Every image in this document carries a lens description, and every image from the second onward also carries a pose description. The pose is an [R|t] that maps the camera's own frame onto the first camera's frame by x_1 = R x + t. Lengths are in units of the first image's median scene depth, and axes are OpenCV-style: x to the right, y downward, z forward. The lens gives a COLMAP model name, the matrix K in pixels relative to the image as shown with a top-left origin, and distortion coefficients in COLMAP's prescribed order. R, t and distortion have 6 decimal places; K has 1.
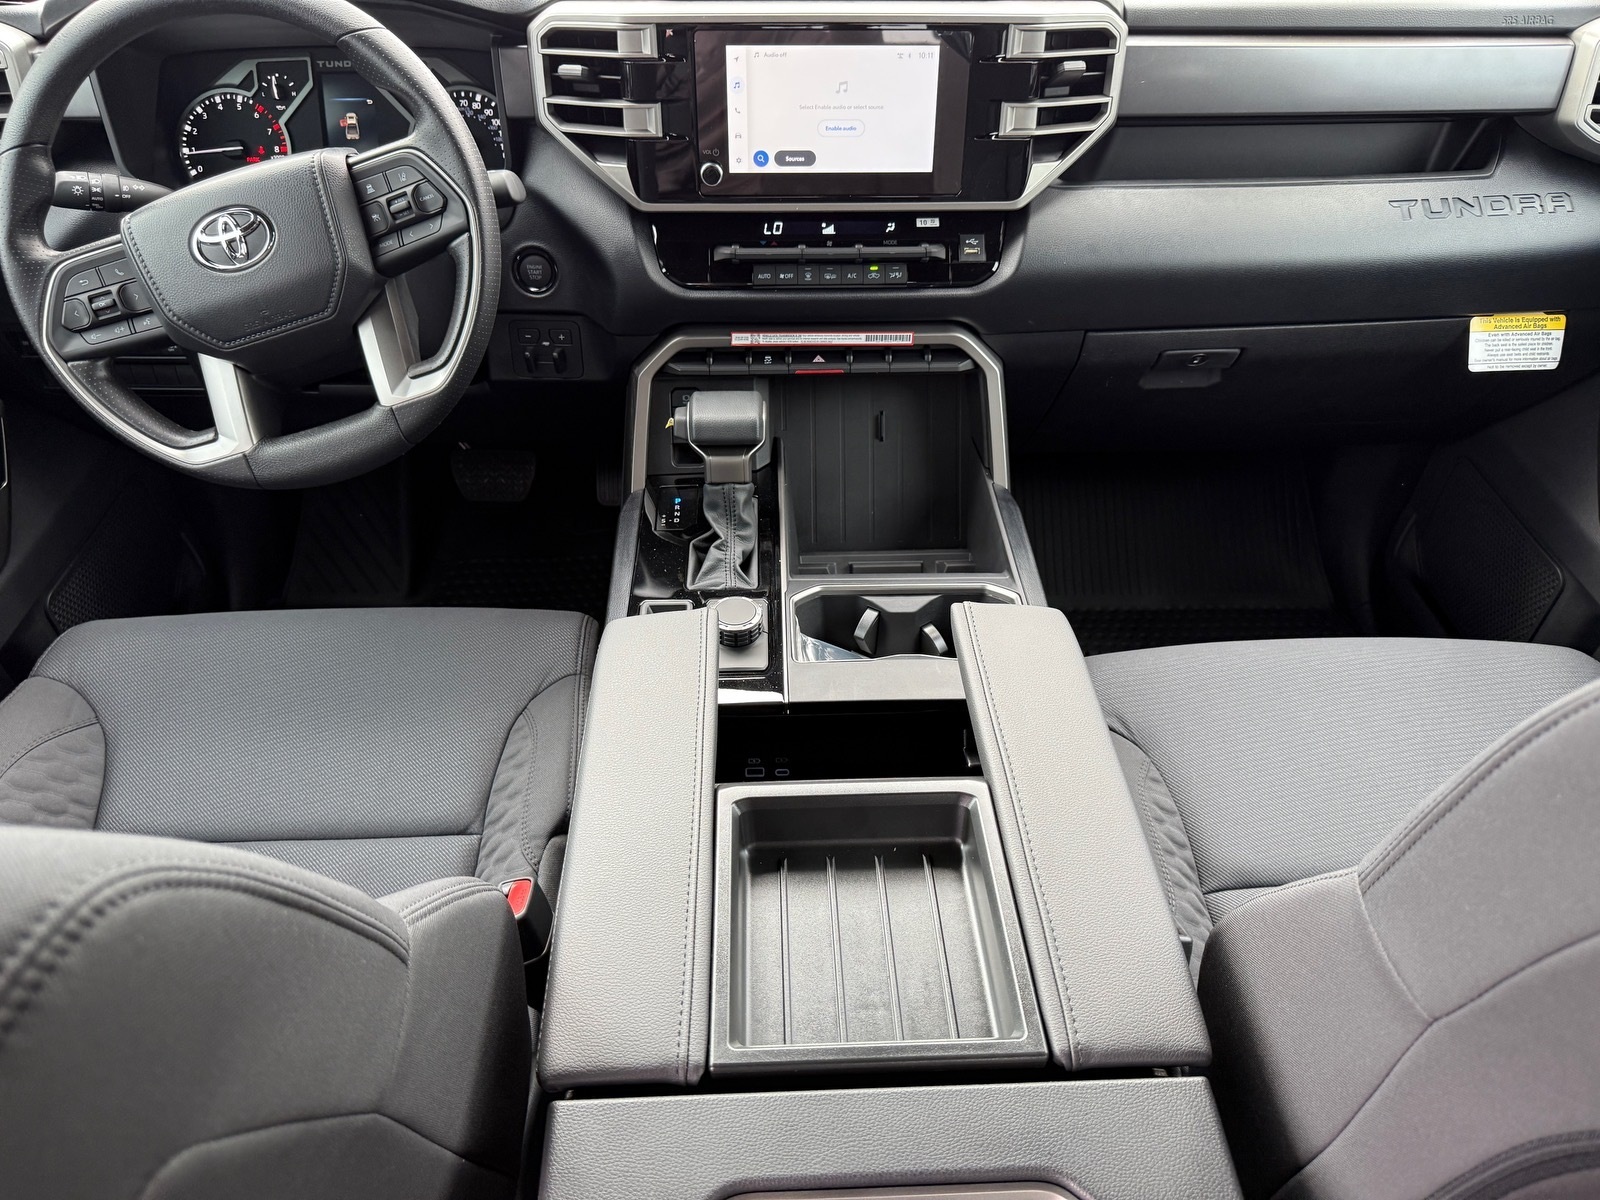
lens RADIAL K [[1155.0, 0, 790.6], [0, 1155.0, 602.8], [0, 0, 1]] dist [-0.010342, 0.002953]
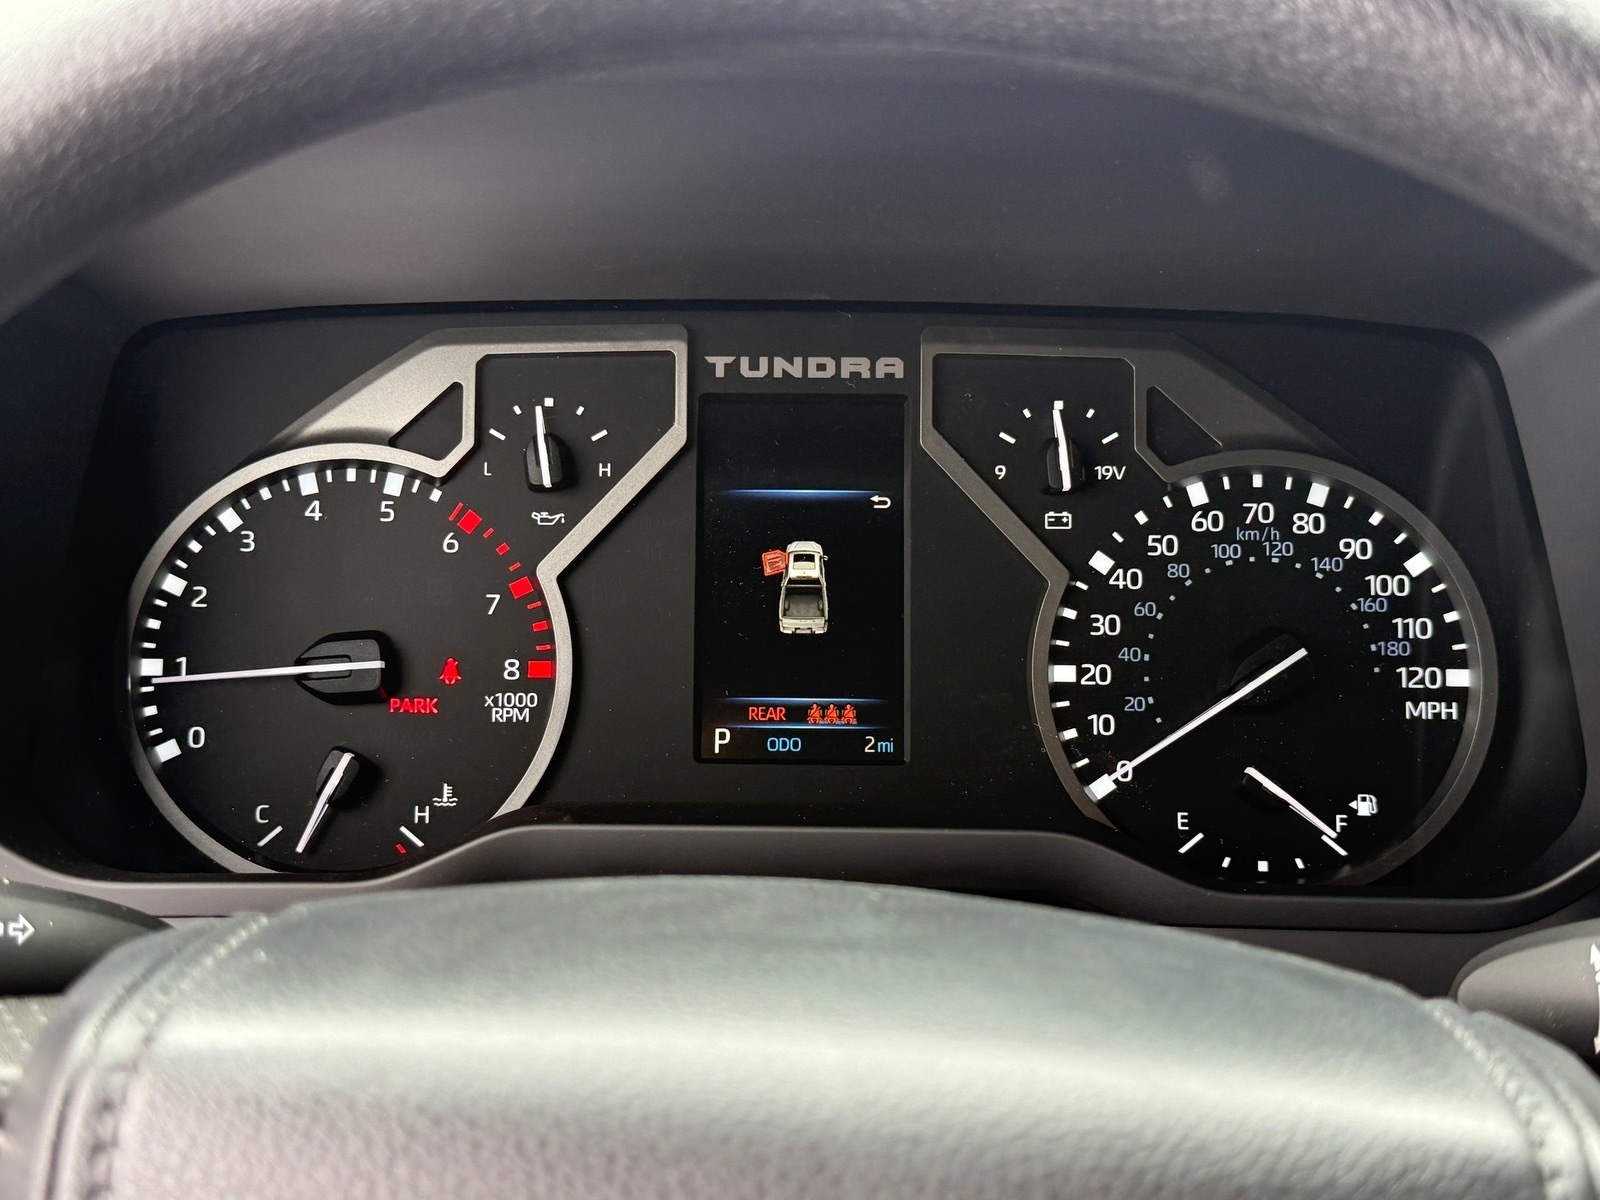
lens RADIAL K [[2095.1, 0, 791.9], [0, 2095.1, 599.7], [0, 0, 1]] dist [0.152793, 0.000000]
pose [[0.999296, 0.015868, -0.034001, -0.372305], [-0.026026, 0.945877, -0.323480, -0.261963], [0.027028, 0.324137, 0.945624, 0.561688]]
